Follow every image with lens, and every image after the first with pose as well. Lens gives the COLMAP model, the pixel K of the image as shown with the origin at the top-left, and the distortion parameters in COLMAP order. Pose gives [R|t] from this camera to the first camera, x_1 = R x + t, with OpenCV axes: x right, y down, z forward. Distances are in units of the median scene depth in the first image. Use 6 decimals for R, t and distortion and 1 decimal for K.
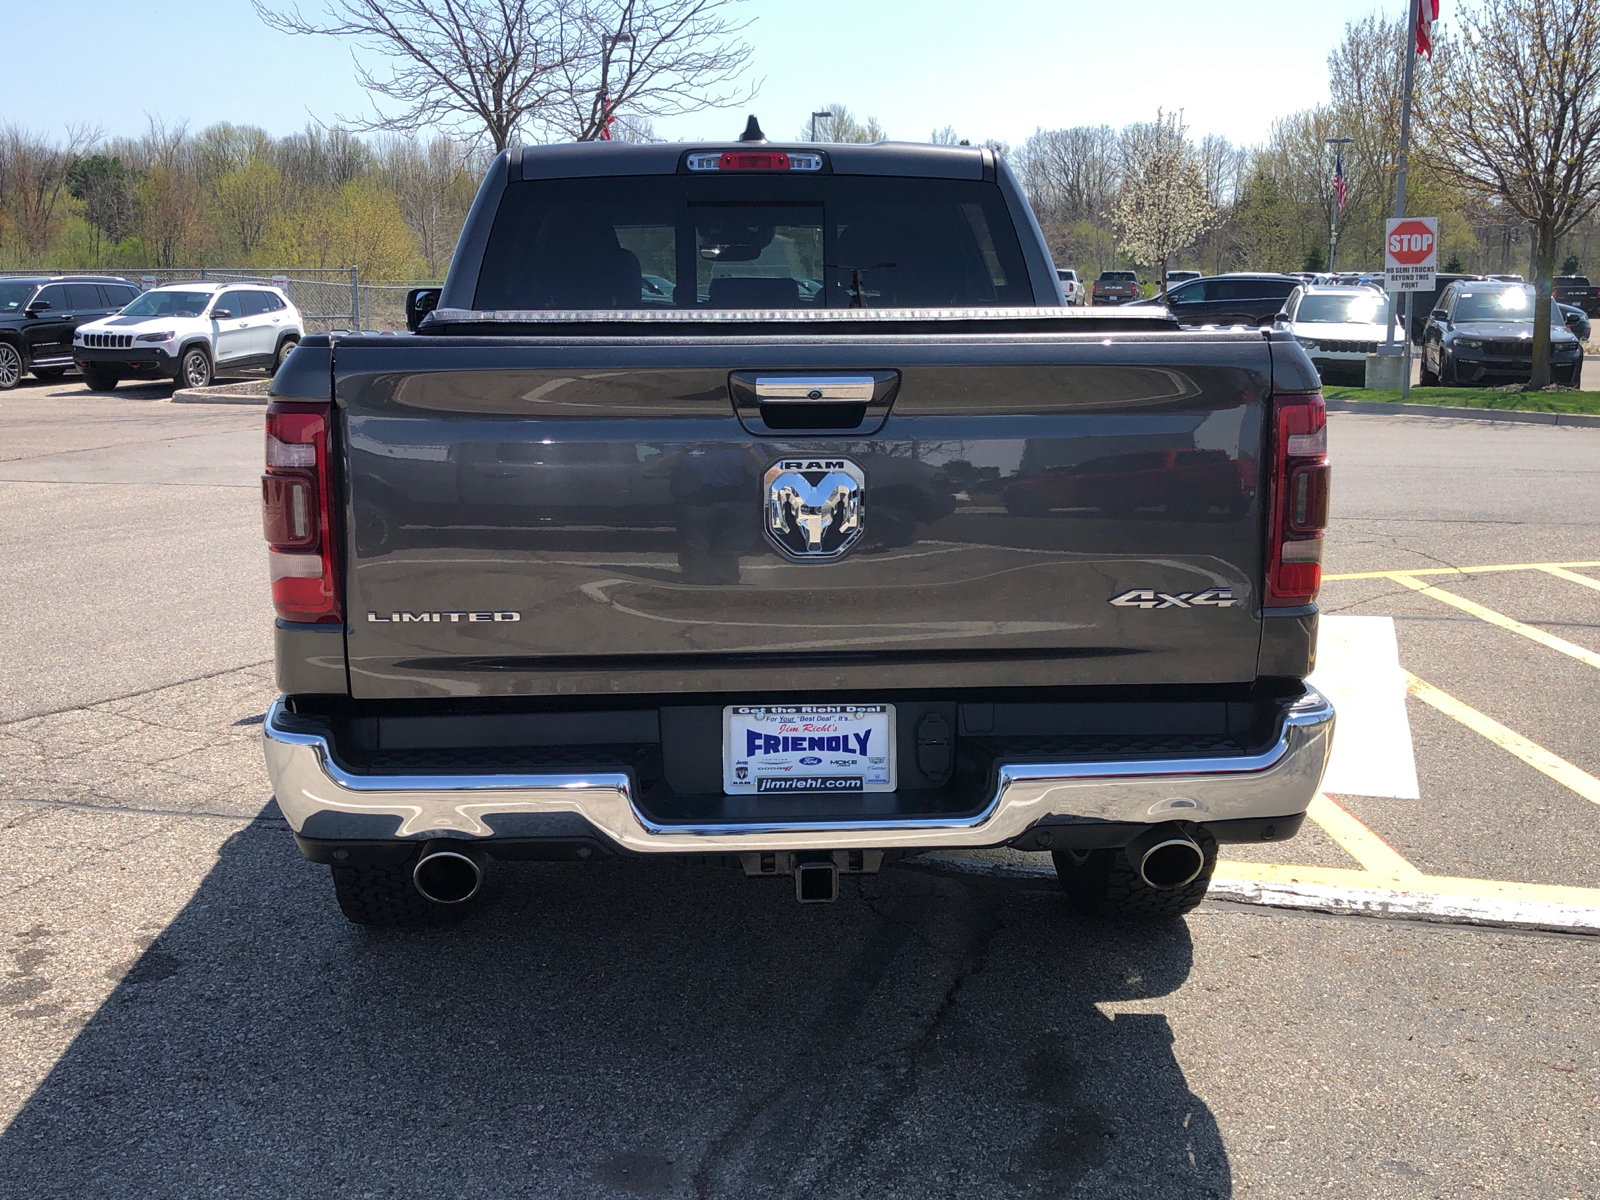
lens RADIAL K [[1696.9, 0, 799.7], [0, 1696.9, 569.4], [0, 0, 1]] dist [0.131634, -0.379396]
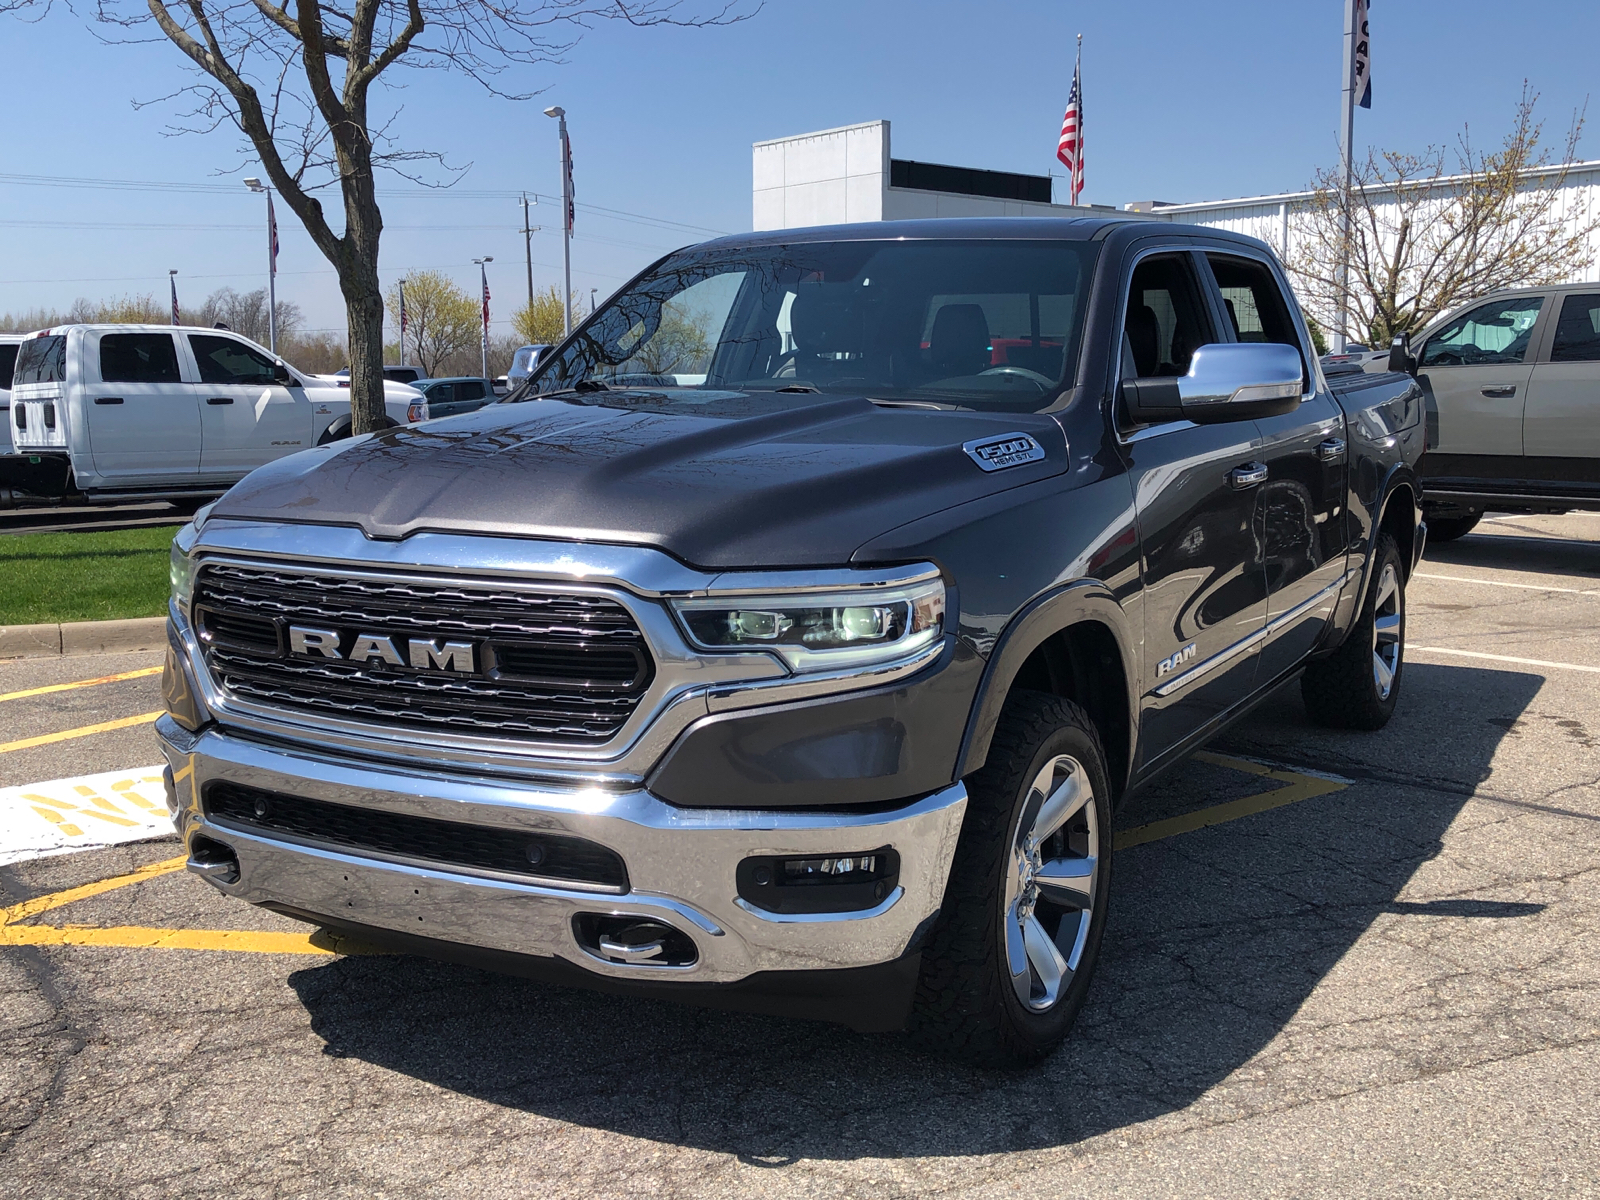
lens RADIAL K [[1699.0, 0, 801.7], [0, 1699.0, 578.9], [0, 0, 1]] dist [0.104836, -0.330788]
pose [[-0.835374, -0.064347, 0.545902, -0.922282], [0.089667, 0.963870, 0.250828, -0.551508], [-0.542319, 0.258485, -0.799422, 3.523393]]
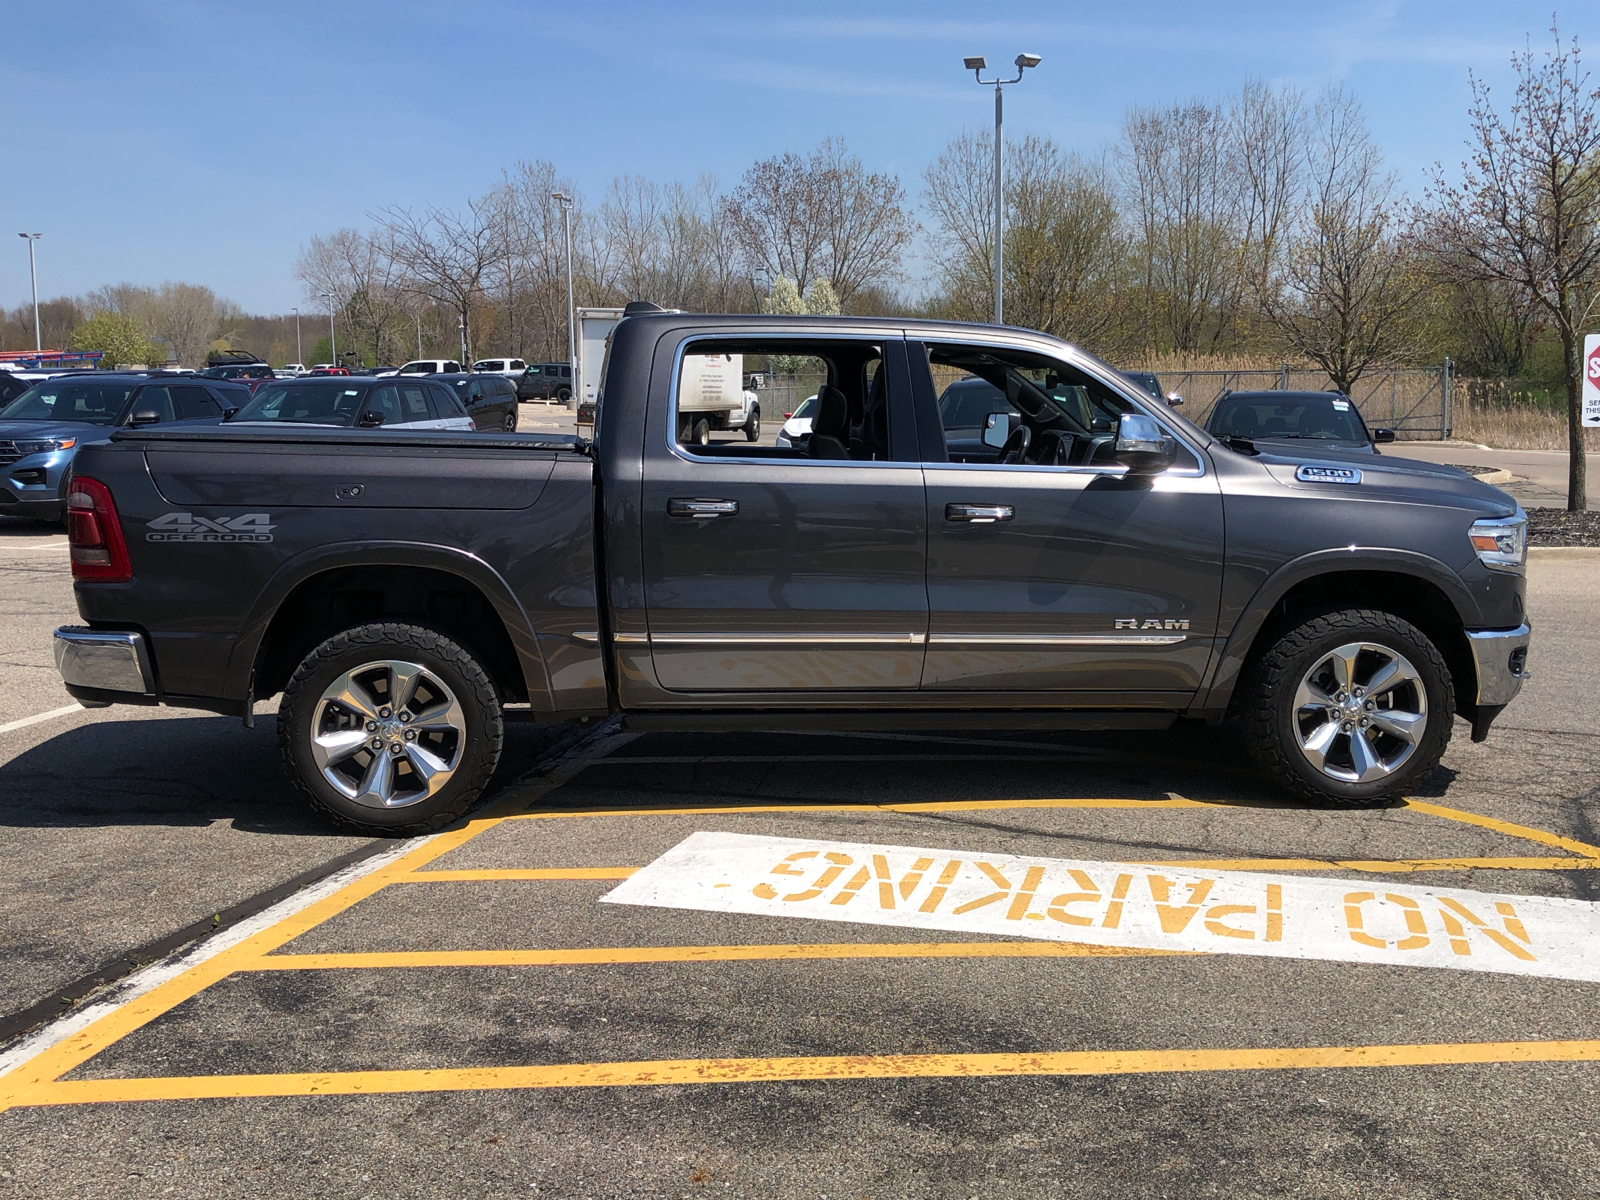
lens RADIAL K [[1696.9, 0, 799.7], [0, 1696.9, 569.4], [0, 0, 1]] dist [0.131634, -0.379396]
pose [[0.044345, 0.101006, -0.993897, 2.330308], [-0.154898, 0.983539, 0.093042, -0.310116], [0.986935, 0.149827, 0.059260, 1.718671]]
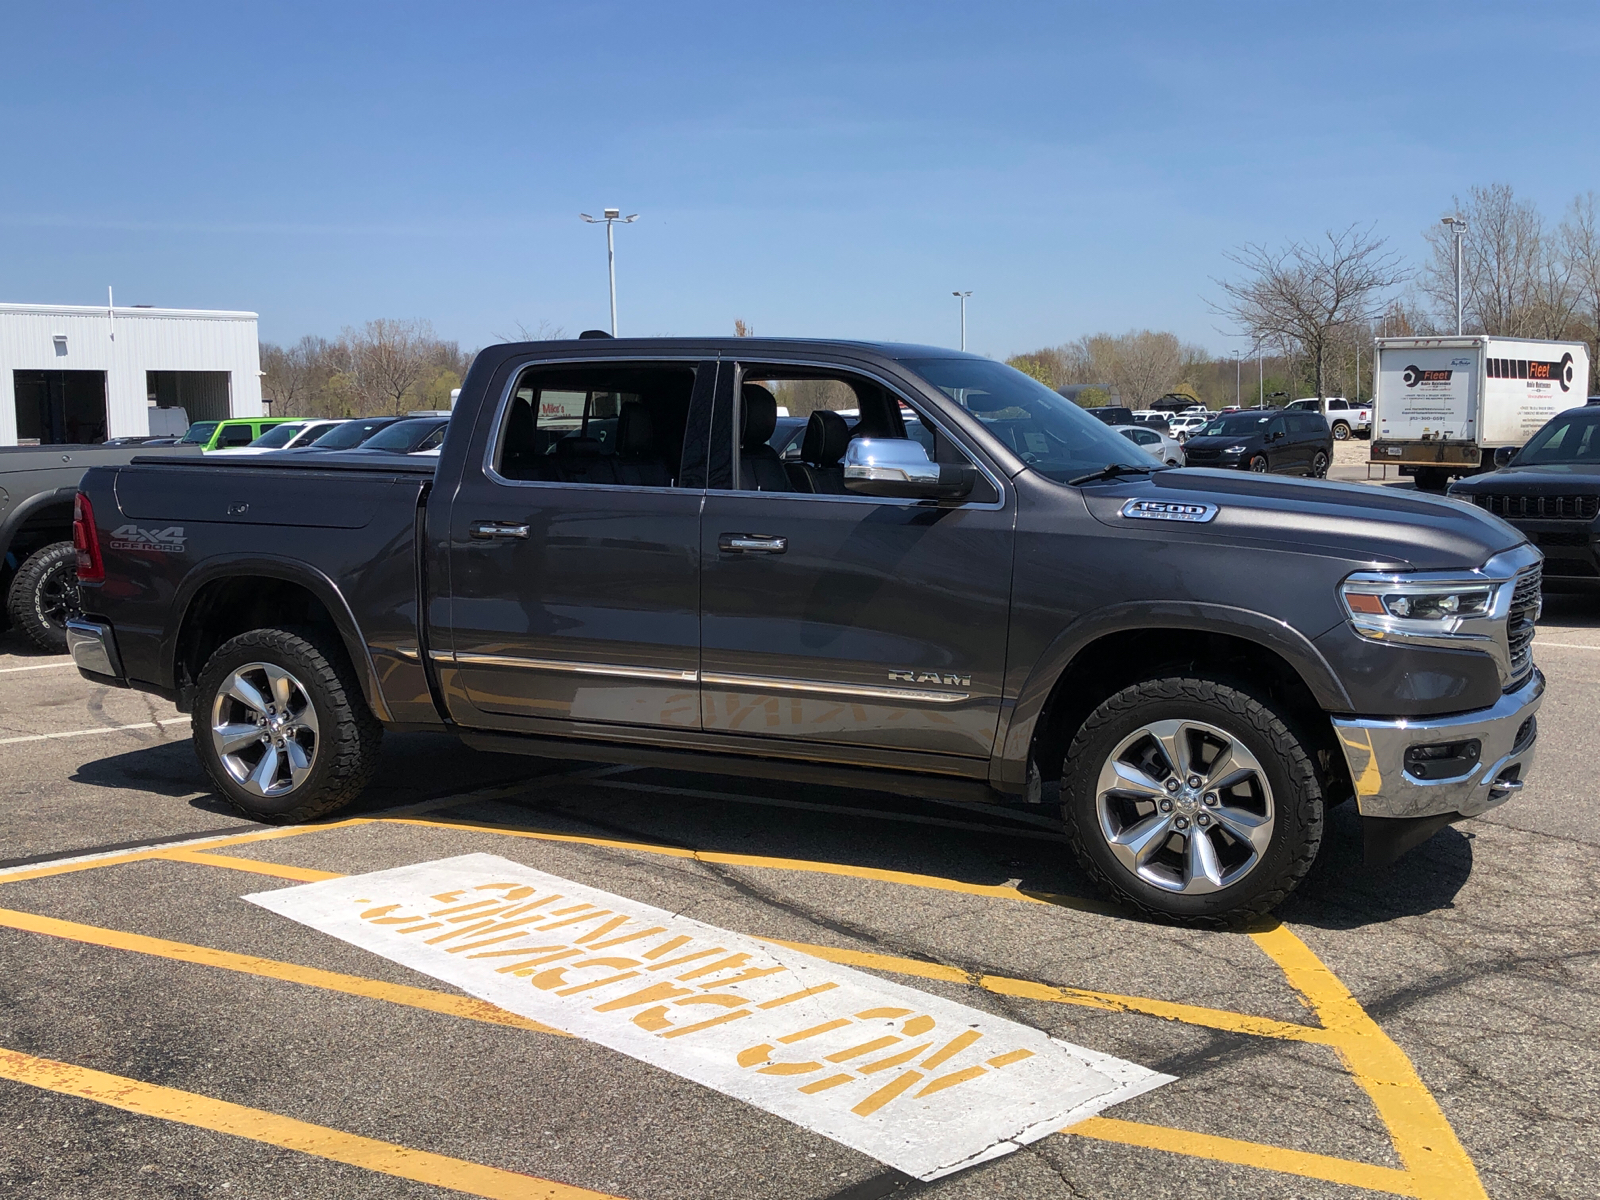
lens RADIAL K [[1696.9, 0, 799.7], [0, 1696.9, 569.4], [0, 0, 1]] dist [0.131634, -0.379396]
pose [[-0.484805, 0.069111, -0.871887, 1.913774], [-0.129622, 0.980187, 0.149771, -0.486602], [0.864964, 0.185626, -0.466242, 3.003636]]
